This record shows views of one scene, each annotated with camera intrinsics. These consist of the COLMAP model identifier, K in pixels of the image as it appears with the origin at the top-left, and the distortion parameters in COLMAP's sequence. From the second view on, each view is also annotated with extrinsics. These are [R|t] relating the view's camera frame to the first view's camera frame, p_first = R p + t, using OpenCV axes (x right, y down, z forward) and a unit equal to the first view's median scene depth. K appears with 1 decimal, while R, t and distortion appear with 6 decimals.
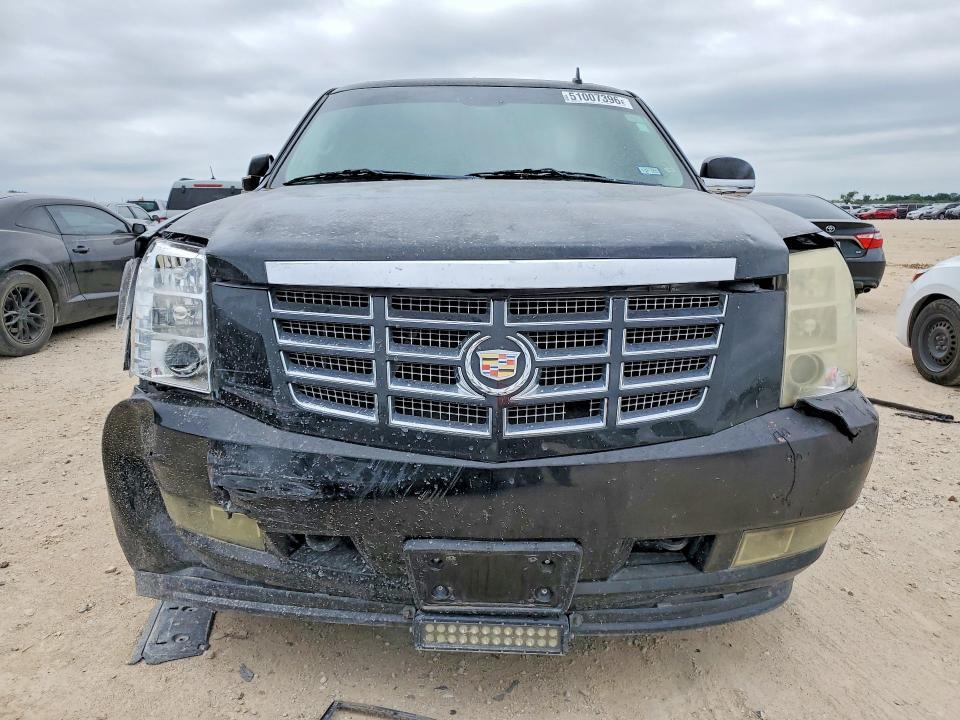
lens RADIAL K [[748.0, 0, 480.0], [0, 748.0, 360.0], [0, 0, 1]] dist [-0.000681, -0.141825]
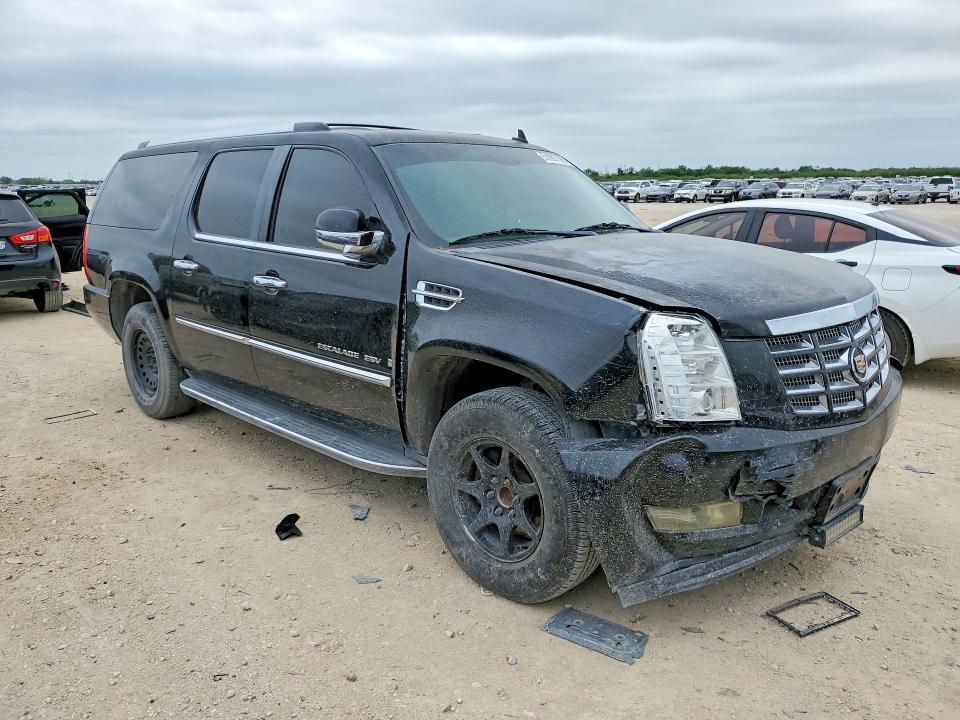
lens RADIAL K [[748.0, 0, 480.0], [0, 748.0, 360.0], [0, 0, 1]] dist [-0.000681, -0.141825]
pose [[0.734824, -0.152658, 0.660855, -1.631473], [0.142231, 0.987360, 0.069930, -0.231473], [-0.663177, 0.042608, 0.747249, 0.284099]]
